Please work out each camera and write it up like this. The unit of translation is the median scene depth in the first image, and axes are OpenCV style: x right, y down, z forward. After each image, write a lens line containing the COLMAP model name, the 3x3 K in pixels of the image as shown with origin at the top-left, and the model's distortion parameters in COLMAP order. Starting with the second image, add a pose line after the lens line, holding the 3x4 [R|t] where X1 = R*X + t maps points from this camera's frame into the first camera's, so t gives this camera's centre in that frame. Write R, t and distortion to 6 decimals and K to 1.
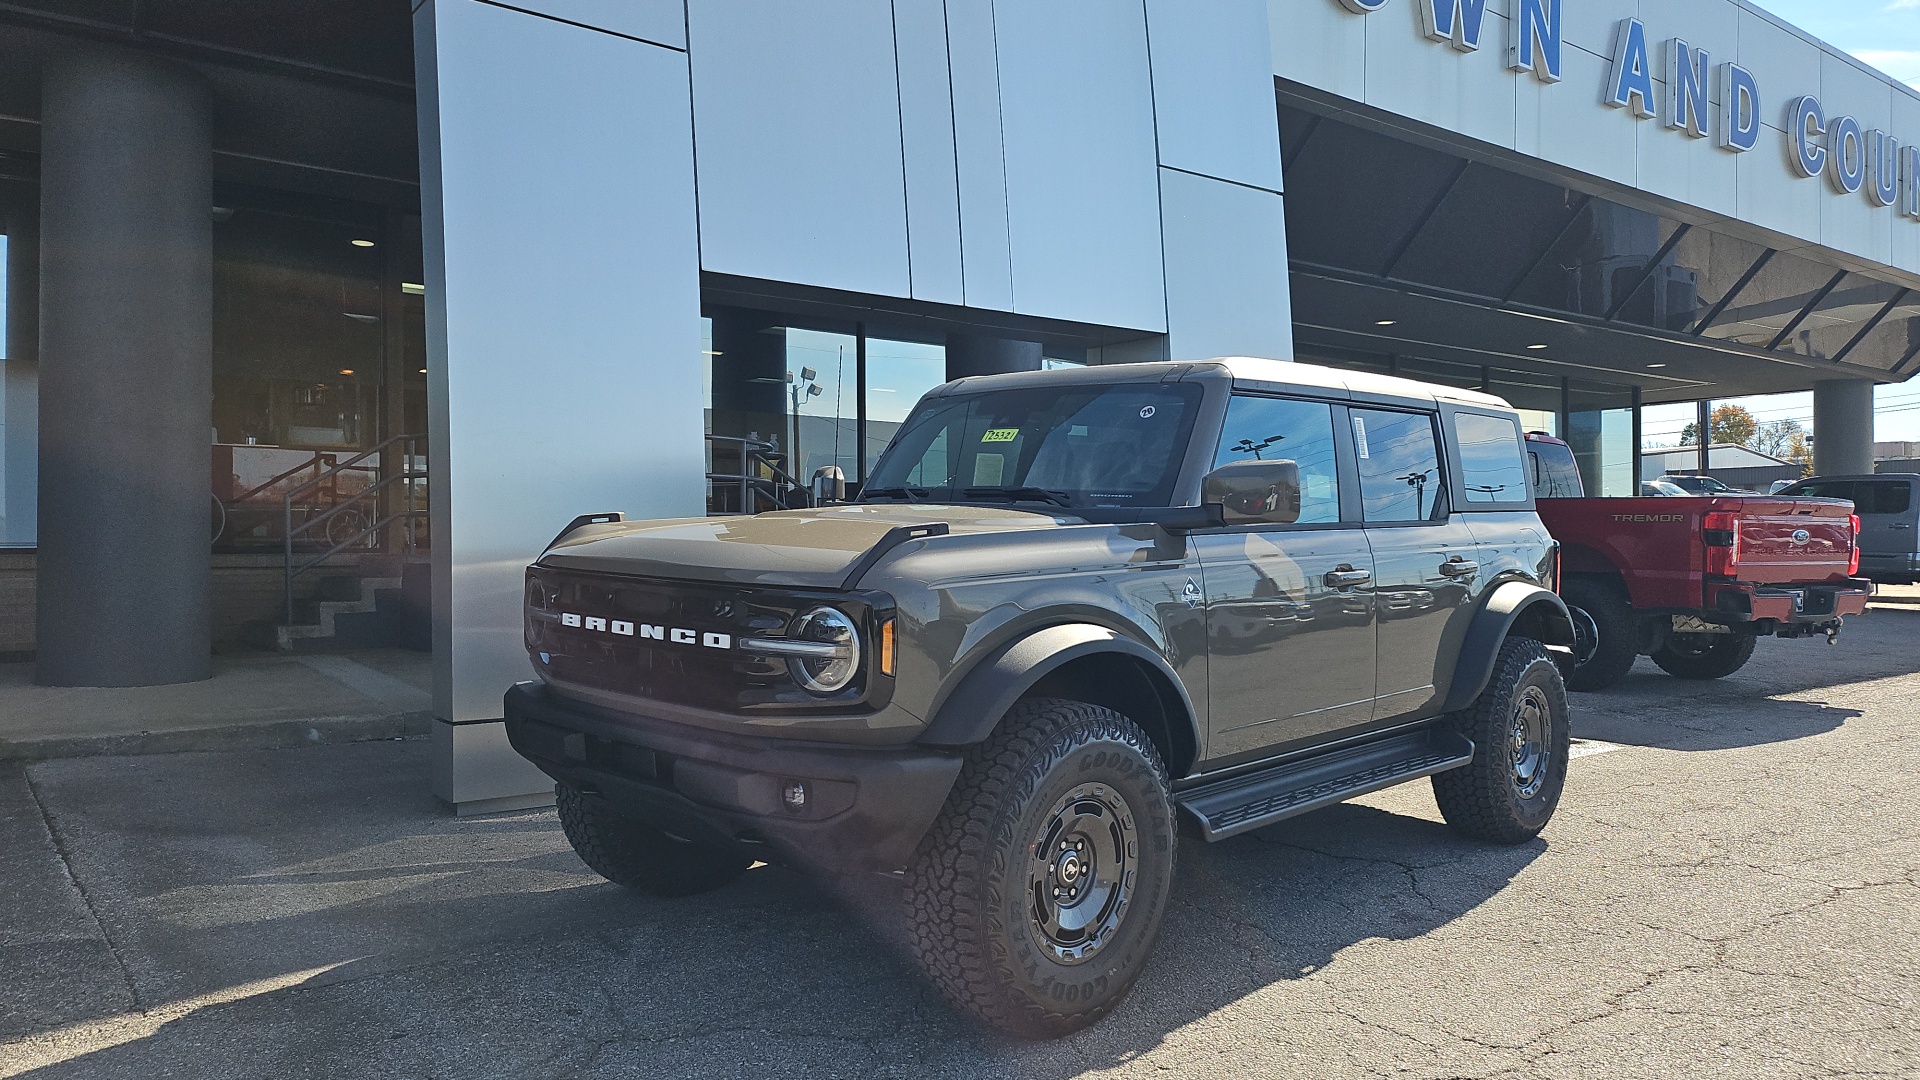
lens RADIAL K [[1348.2, 0, 960.0], [0, 1348.2, 540.0], [0, 0, 1]] dist [0.024667, -0.003843]
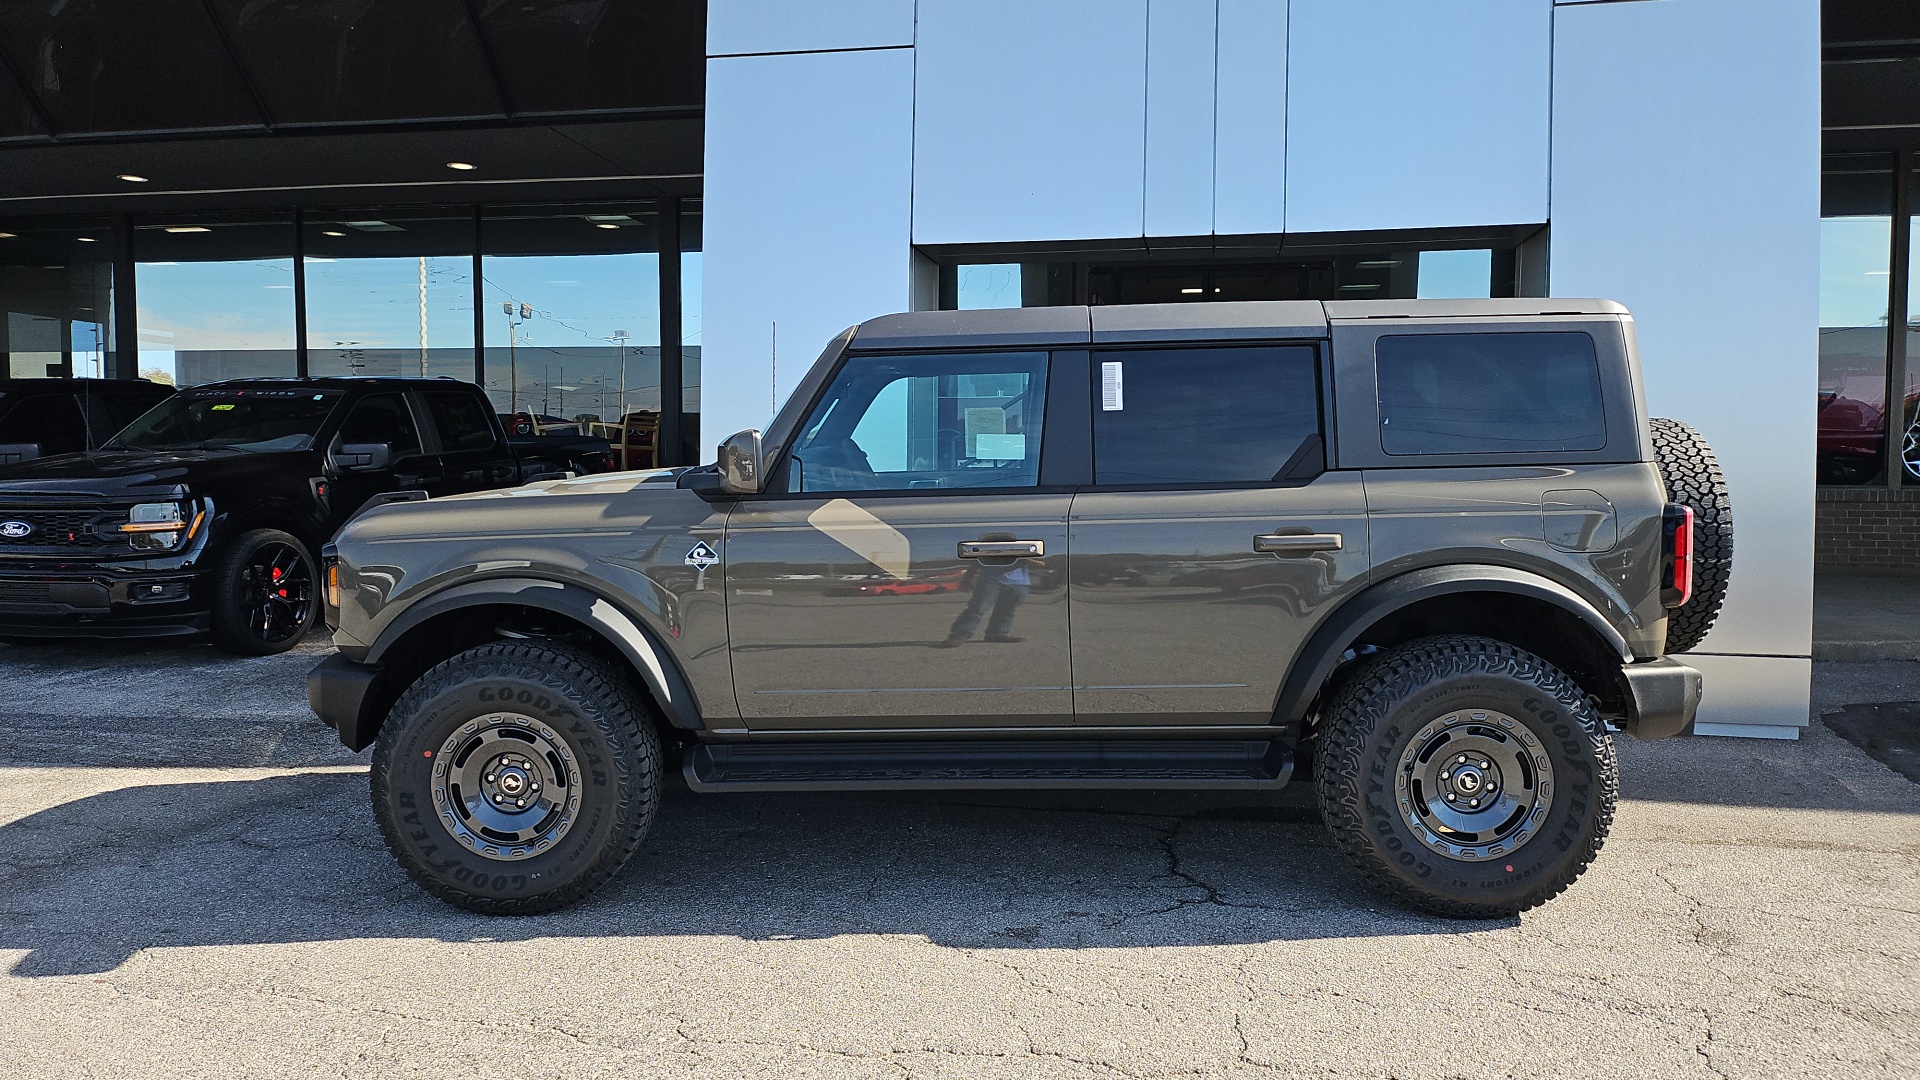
lens RADIAL K [[1297.5, 0, 960.0], [0, 1297.5, 540.0], [0, 0, 1]] dist [0.027485, -0.000037]
pose [[0.678768, 0.047347, -0.732825, 1.045275], [0.000923, 0.997864, 0.065326, -0.039565], [0.734352, -0.045017, 0.677274, 0.458786]]
